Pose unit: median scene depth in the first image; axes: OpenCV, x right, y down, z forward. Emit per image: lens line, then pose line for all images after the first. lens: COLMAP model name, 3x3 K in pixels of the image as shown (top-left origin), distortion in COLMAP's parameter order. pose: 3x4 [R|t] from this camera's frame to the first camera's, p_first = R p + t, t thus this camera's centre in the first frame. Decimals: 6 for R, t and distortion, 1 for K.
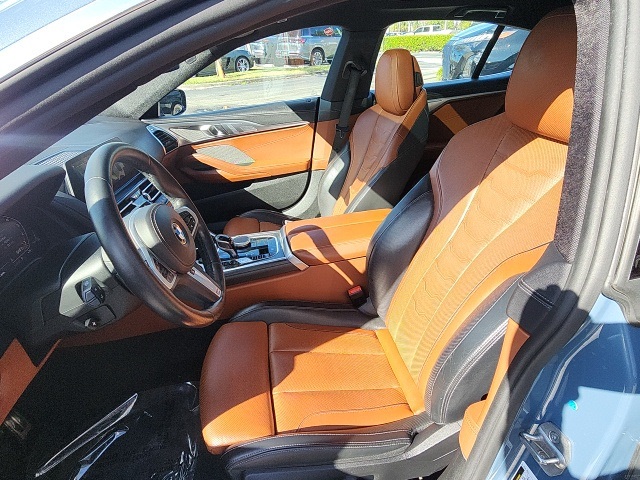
lens RADIAL K [[358.5, 0, 321.7], [0, 358.5, 241.2], [0, 0, 1]] dist [0.005016, 0.000101]
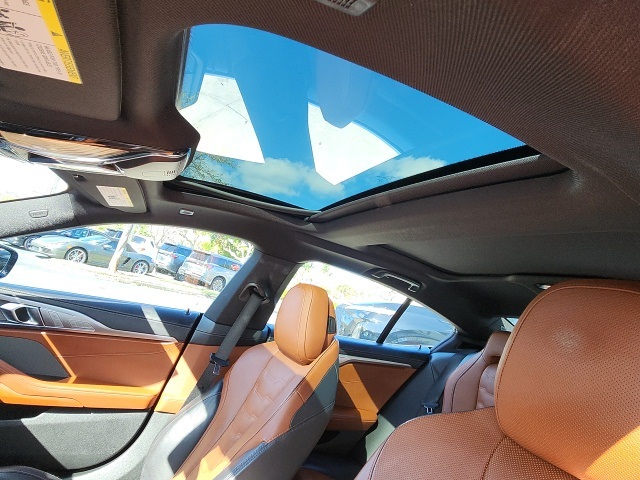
lens RADIAL K [[358.5, 0, 323.3], [0, 358.5, 241.9], [0, 0, 1]] dist [0.005016, 0.000101]
pose [[0.920955, 0.323471, 0.217273, 0.016424], [-0.129611, 0.780125, -0.612050, -0.090191], [-0.367481, 0.535510, 0.760386, 0.255940]]
